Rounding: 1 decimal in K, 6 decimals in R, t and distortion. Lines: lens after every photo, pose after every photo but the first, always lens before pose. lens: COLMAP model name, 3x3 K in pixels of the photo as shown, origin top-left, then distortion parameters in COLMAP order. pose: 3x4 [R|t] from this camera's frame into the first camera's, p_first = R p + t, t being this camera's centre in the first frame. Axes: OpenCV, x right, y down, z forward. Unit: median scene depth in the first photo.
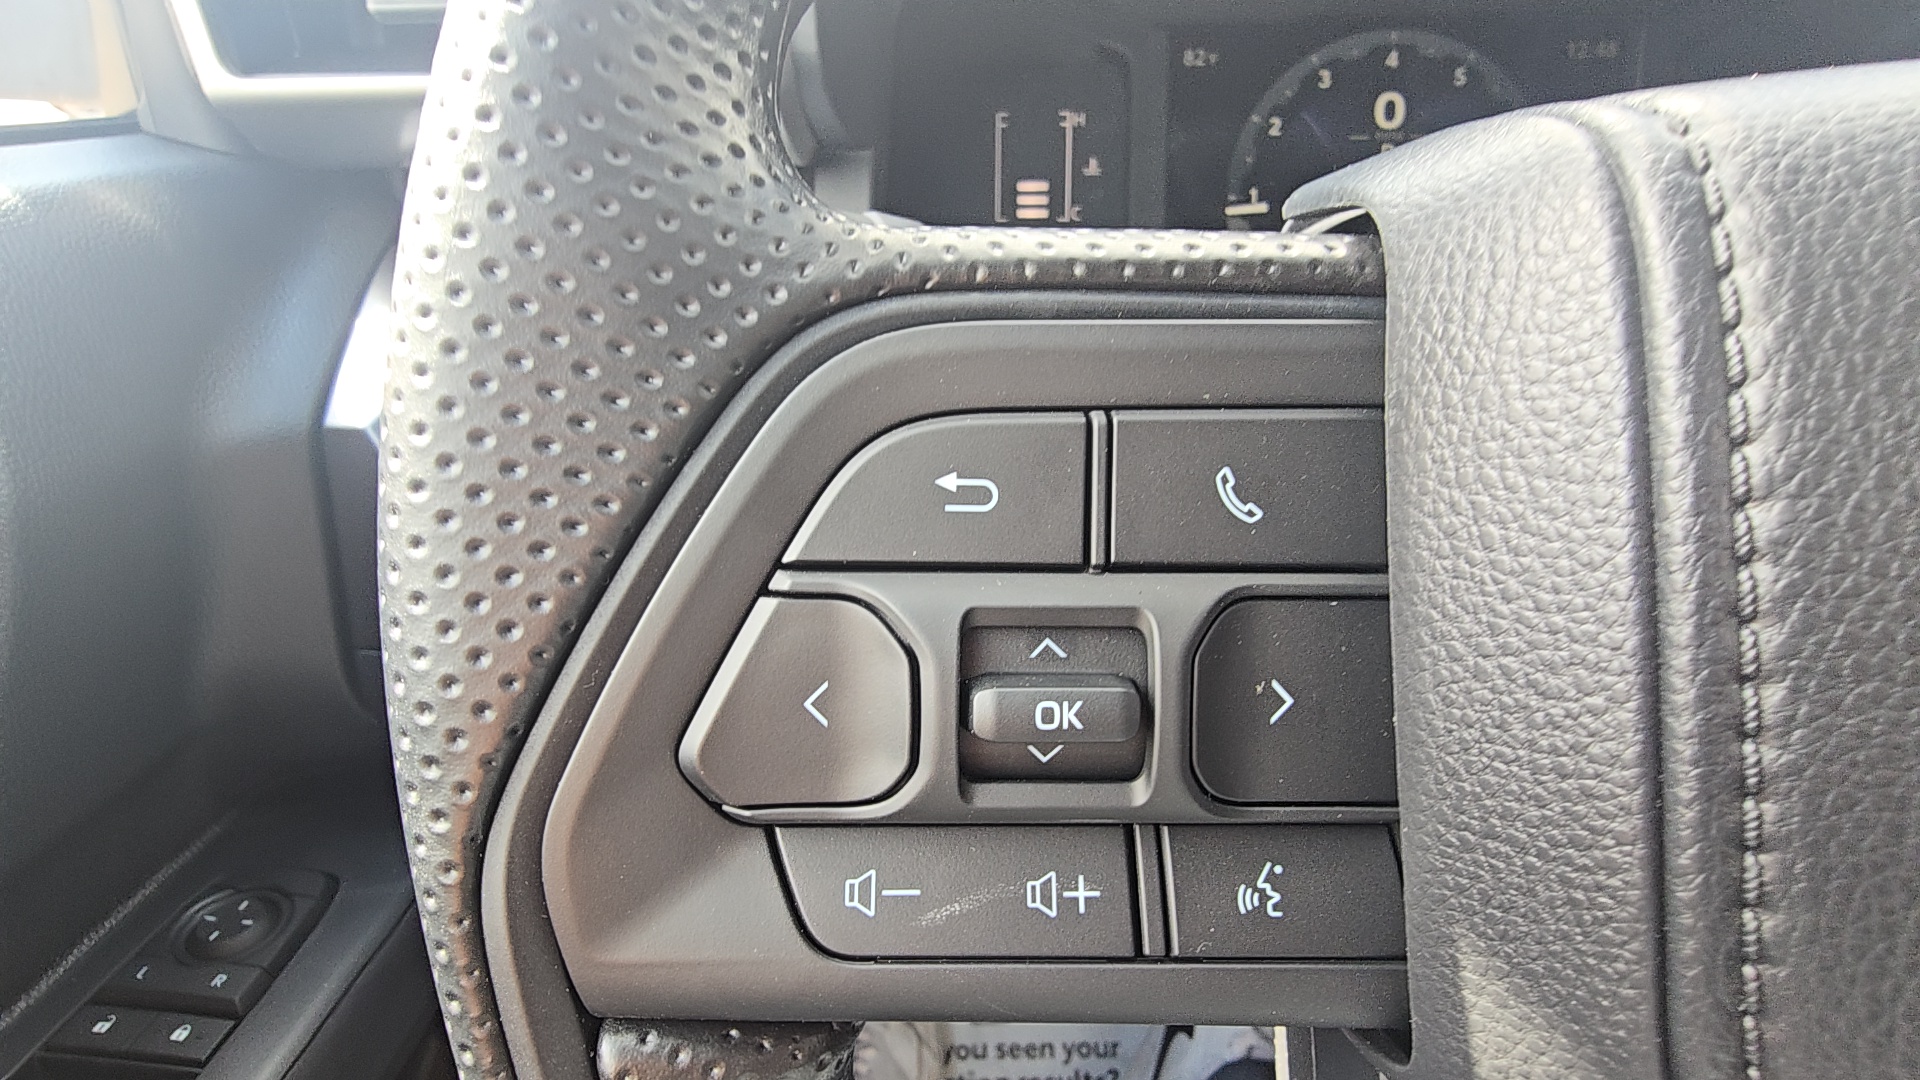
lens RADIAL K [[968.6, 0, 956.9], [0, 968.6, 556.8], [0, 0, 1]] dist [0.000409, -0.000139]
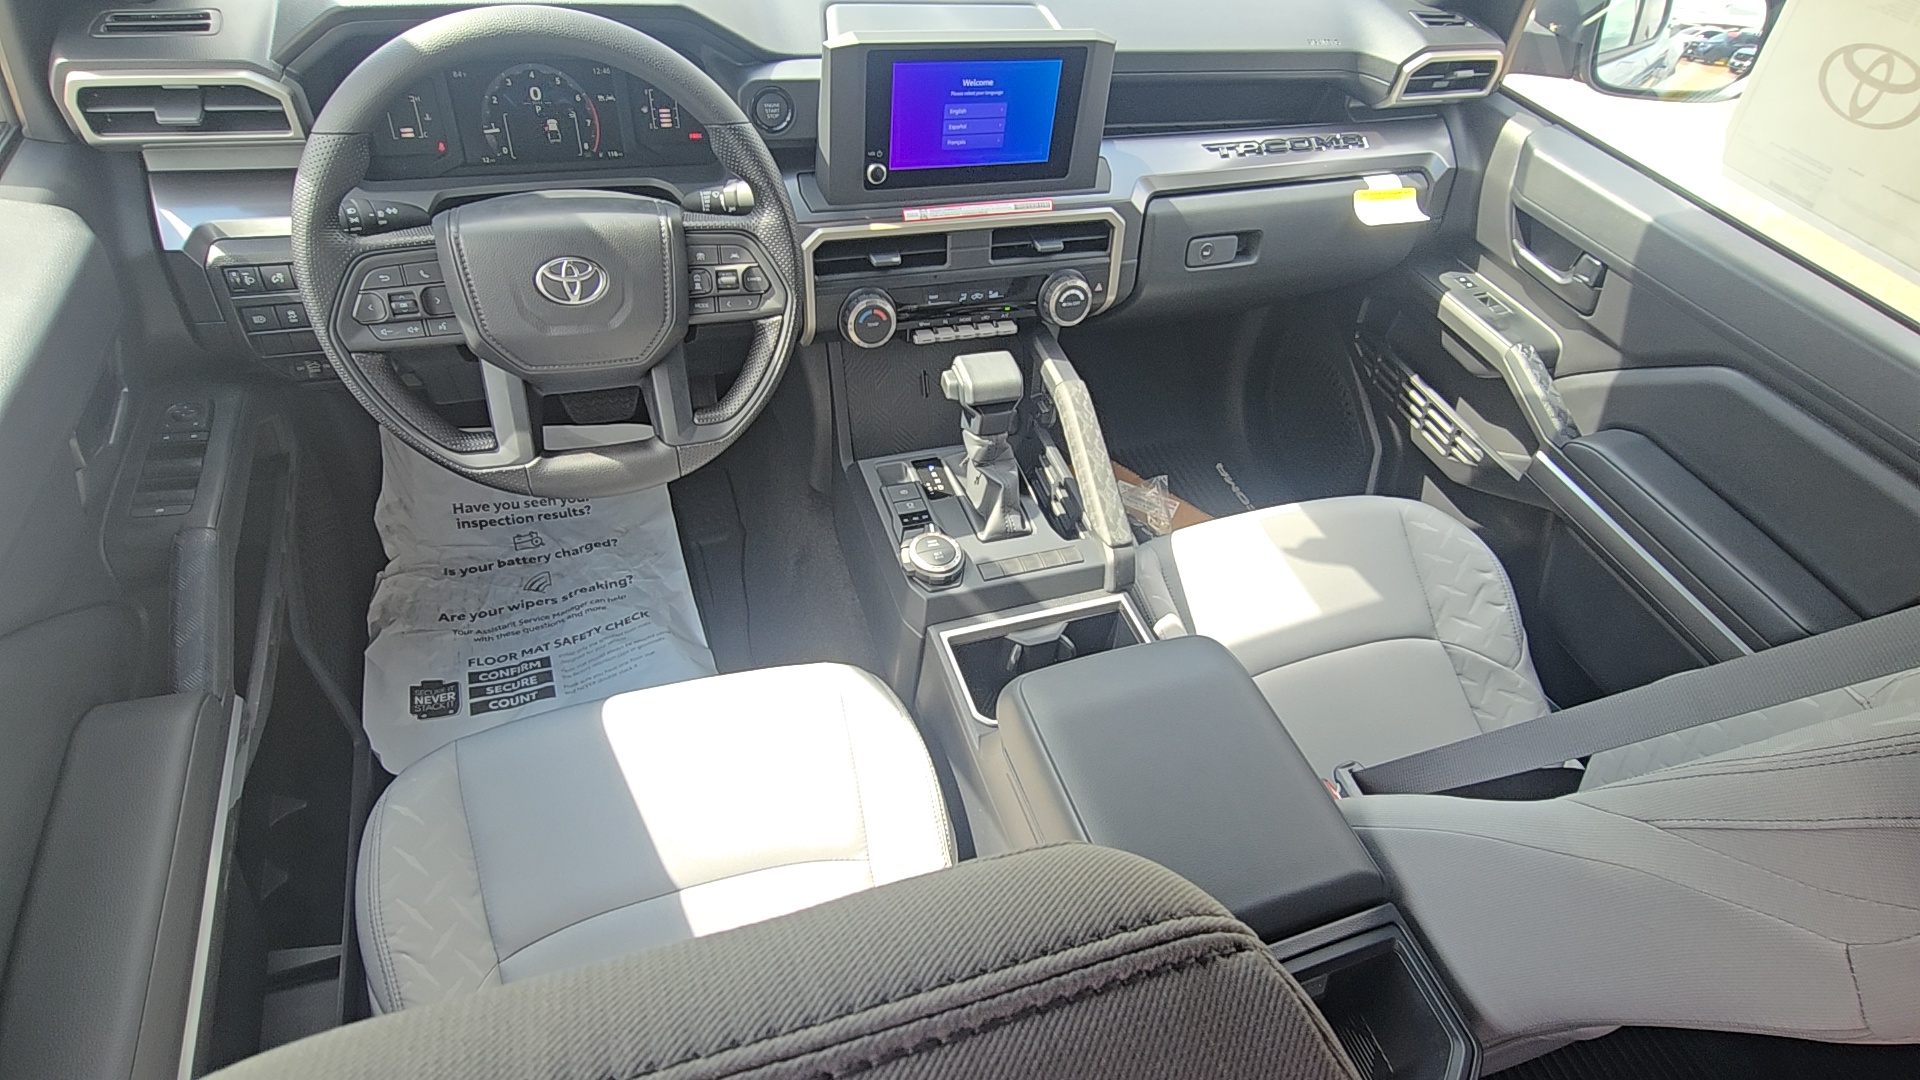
lens RADIAL K [[968.6, 0, 953.9], [0, 968.6, 548.3], [0, 0, 1]] dist [0.000409, -0.000139]
pose [[0.912894, -0.202556, 0.354395, 0.290515], [0.066963, 0.930747, 0.359480, -0.156809], [-0.402667, -0.304436, 0.863237, -2.416836]]
